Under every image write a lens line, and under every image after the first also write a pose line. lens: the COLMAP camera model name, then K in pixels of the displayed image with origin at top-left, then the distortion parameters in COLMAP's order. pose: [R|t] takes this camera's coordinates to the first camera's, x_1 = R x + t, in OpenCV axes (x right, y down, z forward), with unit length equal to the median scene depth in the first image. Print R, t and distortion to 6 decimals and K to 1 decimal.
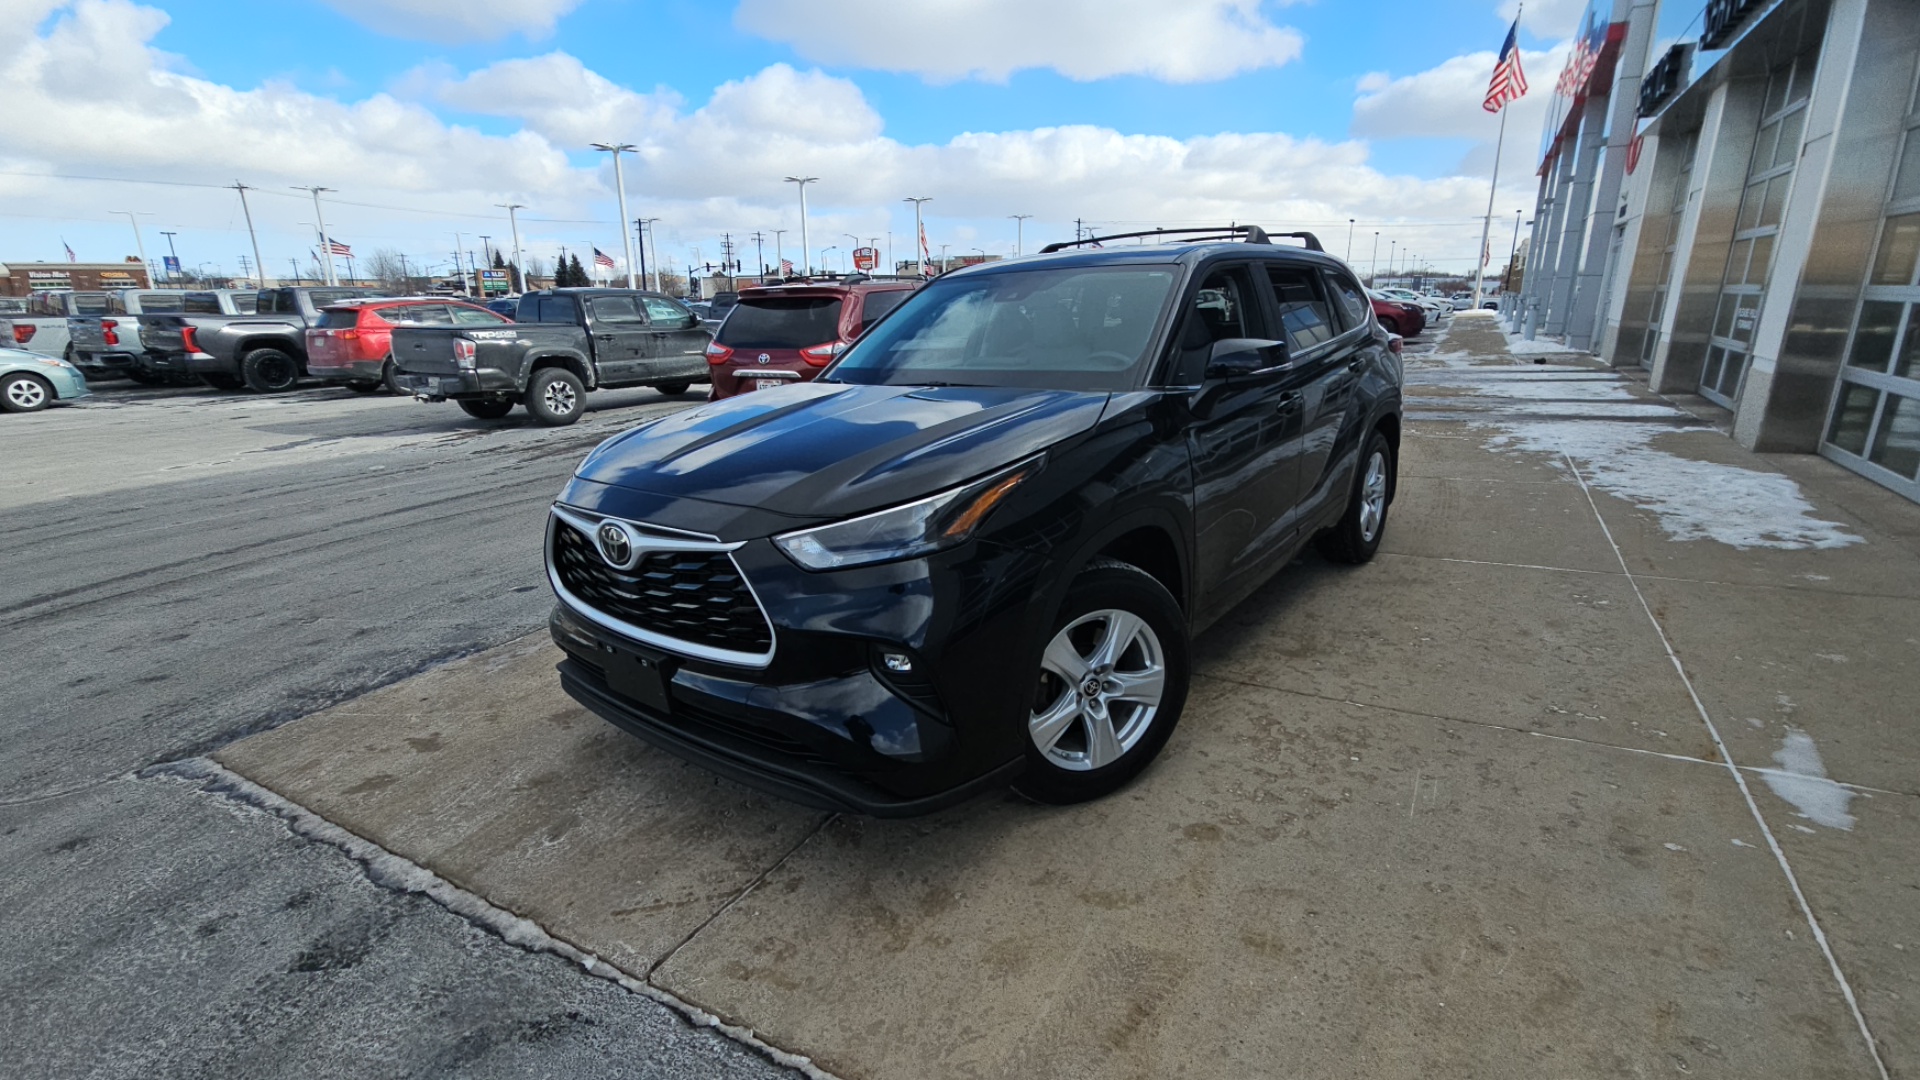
lens RADIAL K [[849.4, 0, 976.0], [0, 849.4, 548.9], [0, 0, 1]] dist [0.009310, -0.006351]
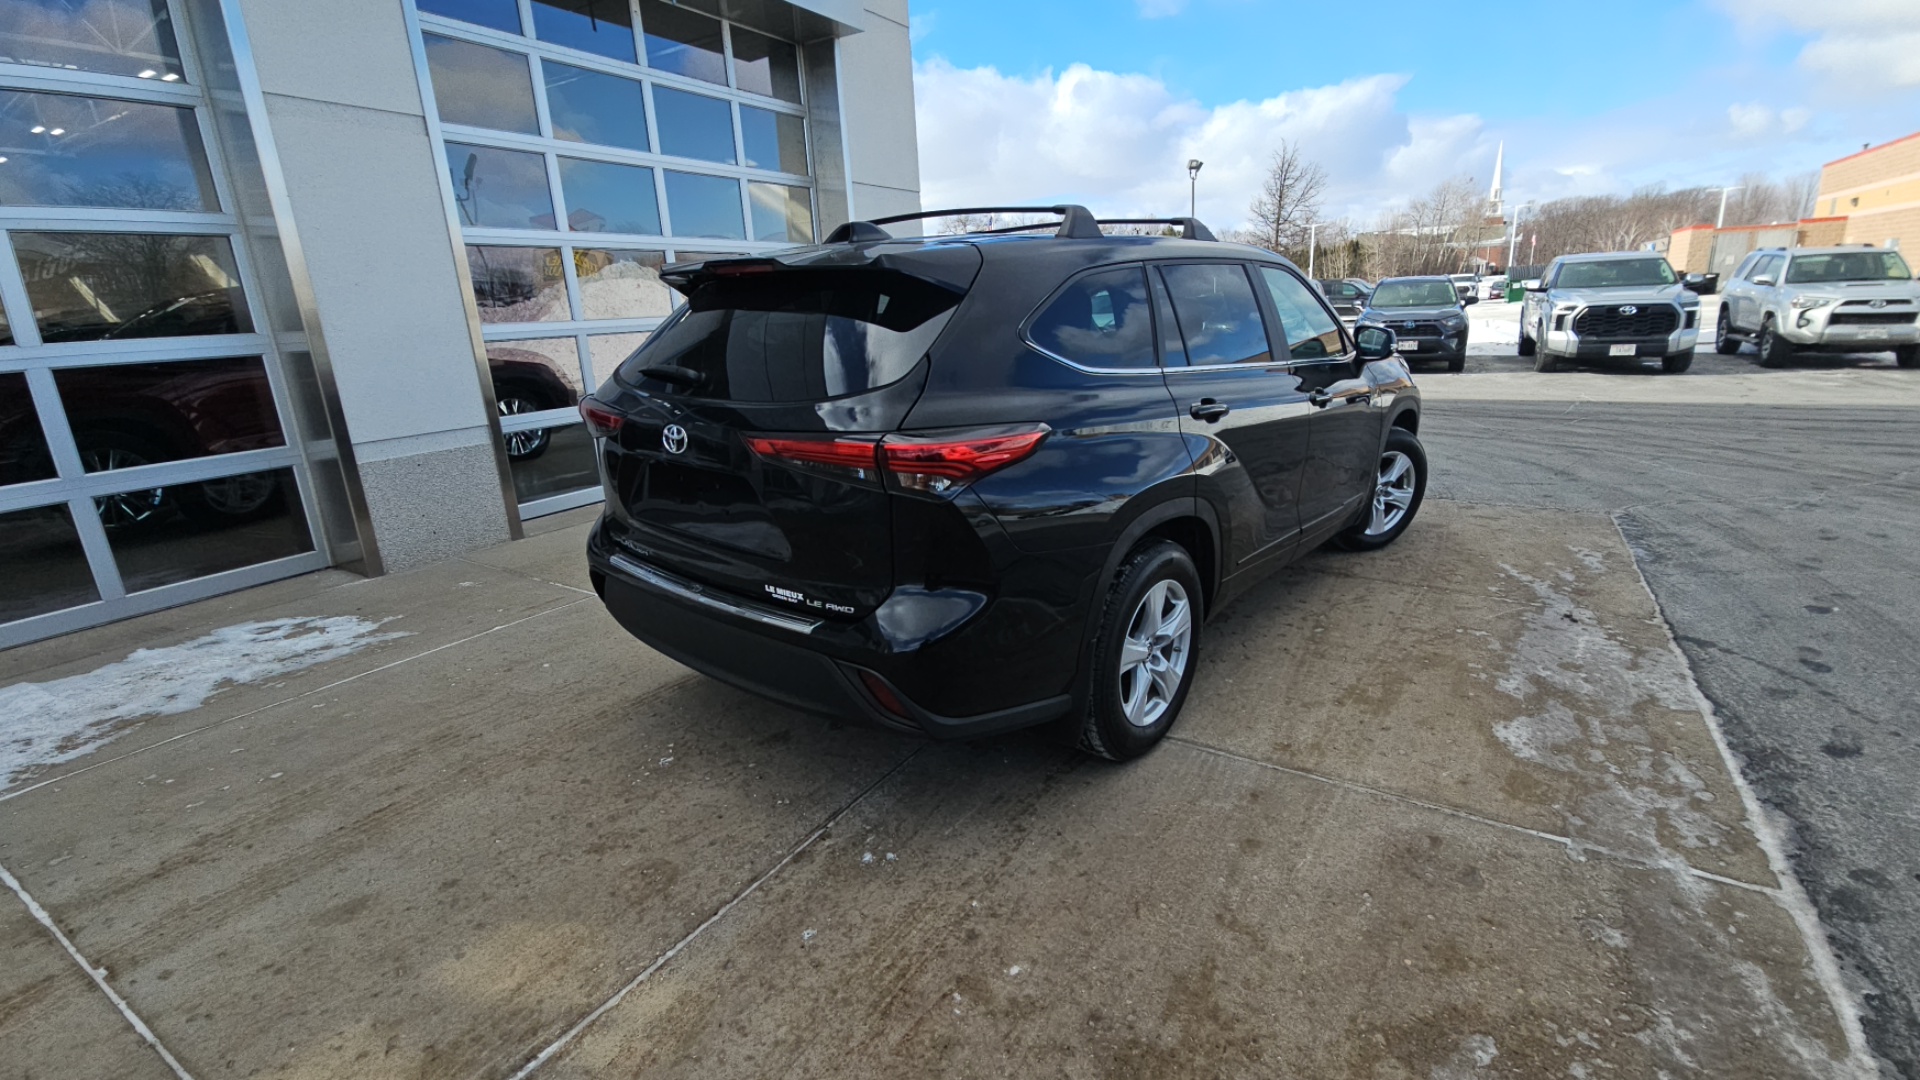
lens RADIAL K [[849.4, 0, 982.2], [0, 849.4, 541.1], [0, 0, 1]] dist [0.009310, -0.006351]
pose [[-0.998312, 0.051933, 0.025993, 0.400107], [0.057757, 0.841080, 0.537819, -0.803226], [0.006068, 0.538412, -0.842660, 2.680048]]
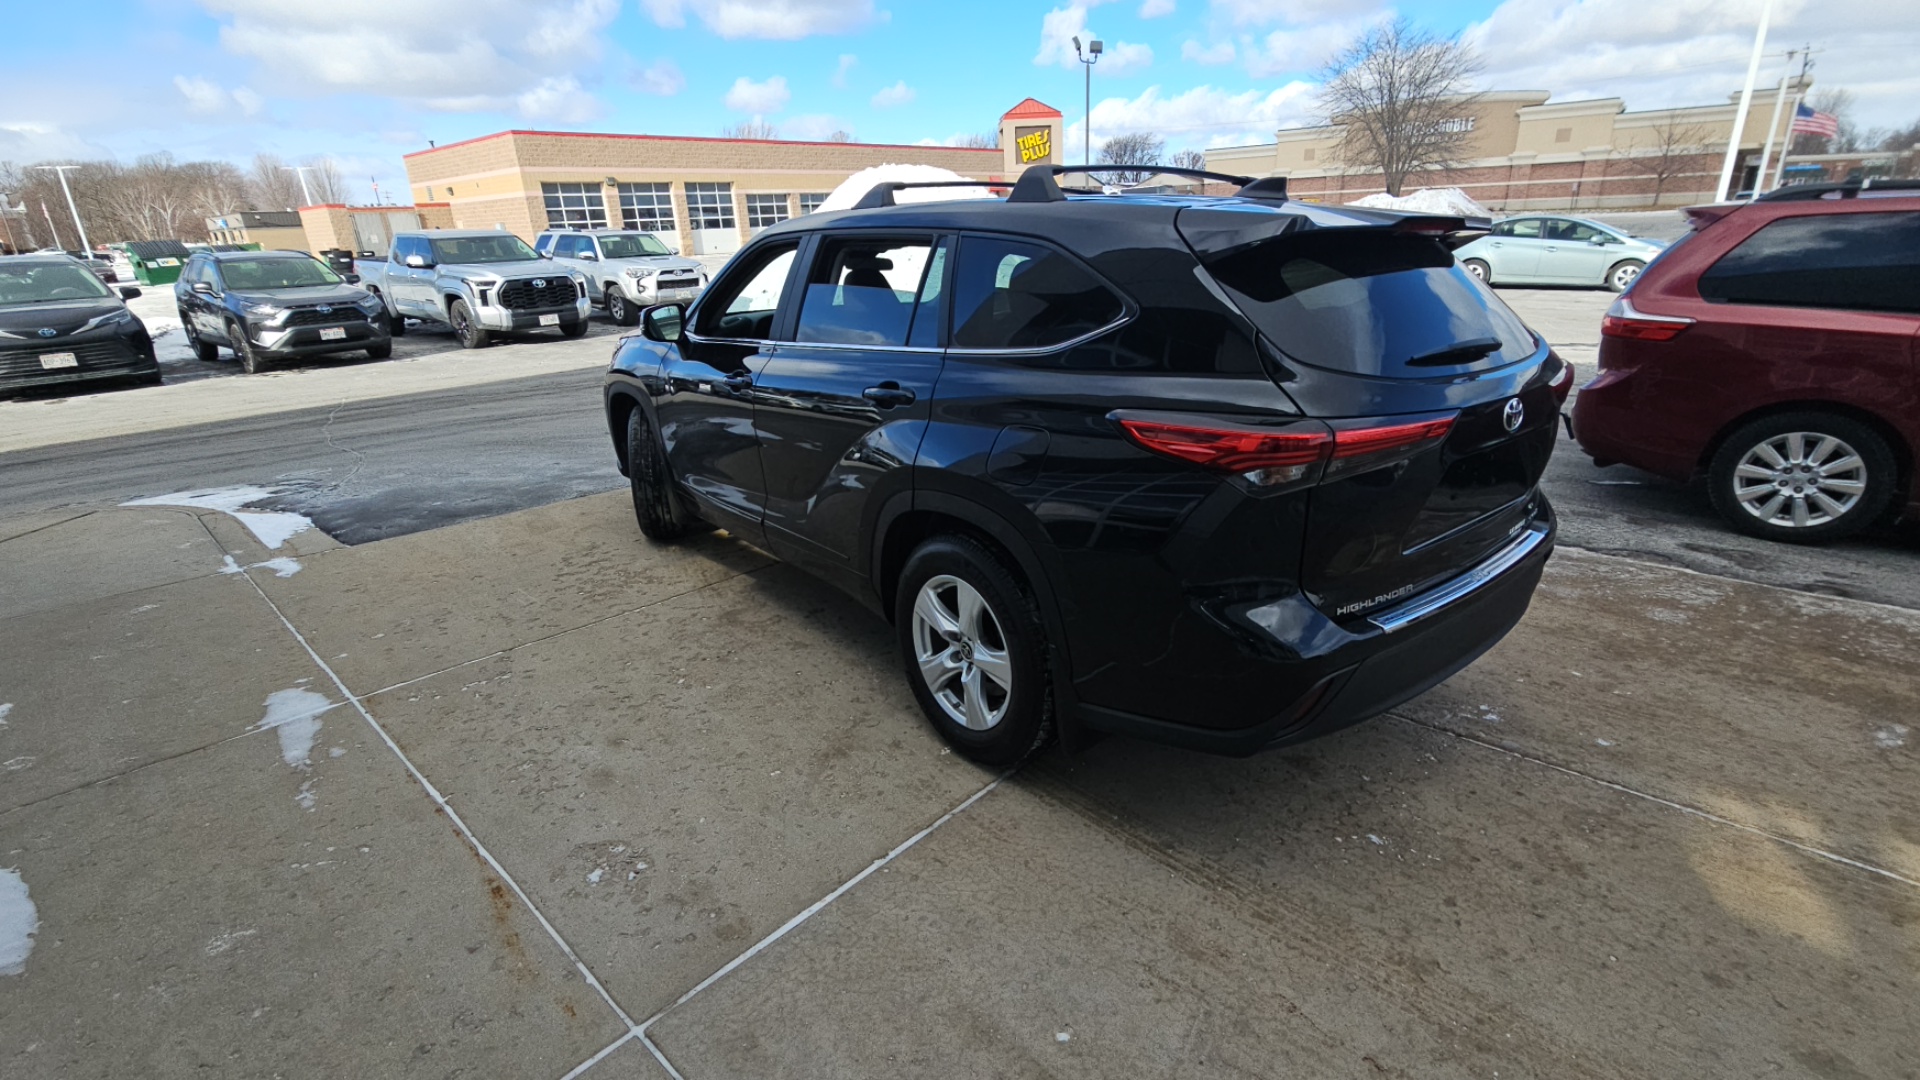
lens RADIAL K [[849.4, 0, 978.1], [0, 849.4, 546.7], [0, 0, 1]] dist [0.009310, -0.006351]
pose [[-0.215869, 0.369224, -0.903922, 1.485142], [-0.246846, 0.875041, 0.416377, -0.563857], [0.944705, 0.313013, -0.097753, 1.641684]]
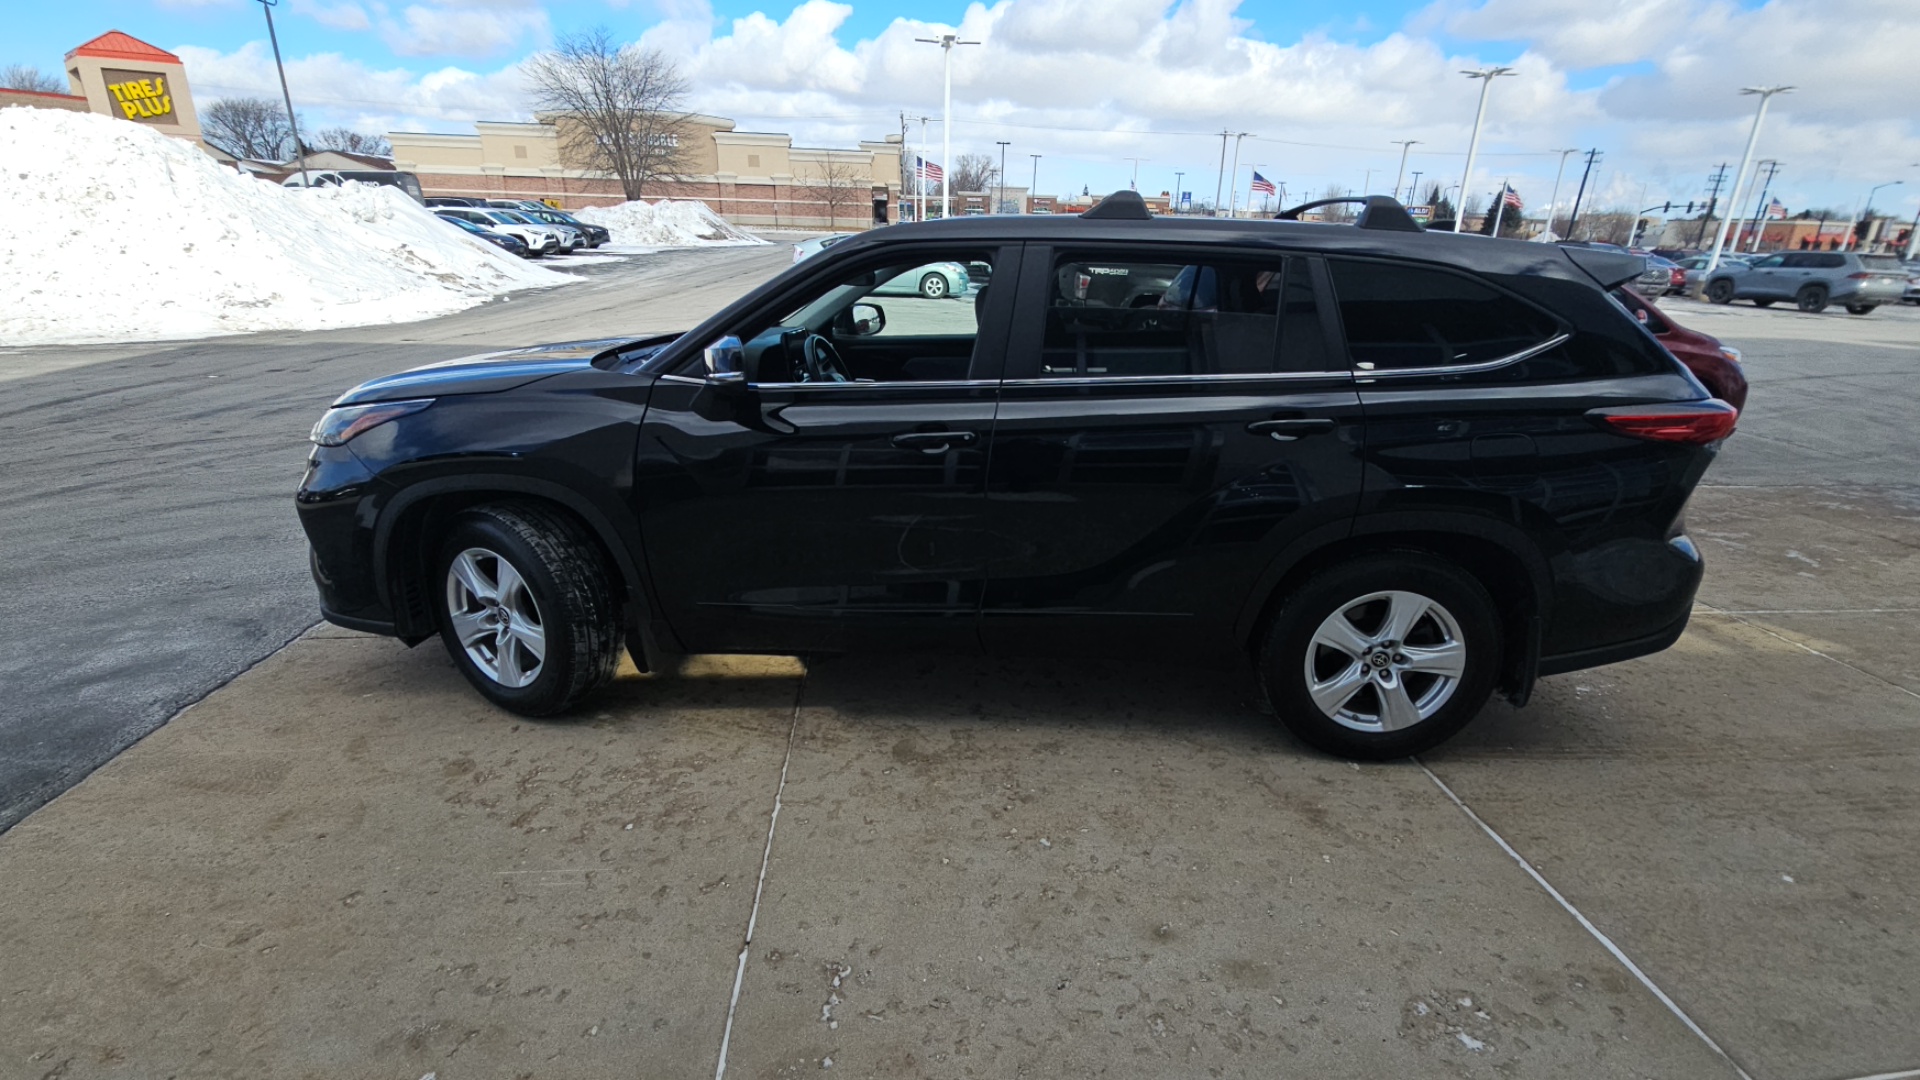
lens RADIAL K [[849.4, 0, 979.8], [0, 849.4, 551.8], [0, 0, 1]] dist [0.009310, -0.006351]
pose [[0.569896, 0.324007, -0.755141, 1.134113], [-0.271513, 0.941614, 0.199108, -0.271478], [0.775564, 0.091560, 0.624594, 0.655880]]
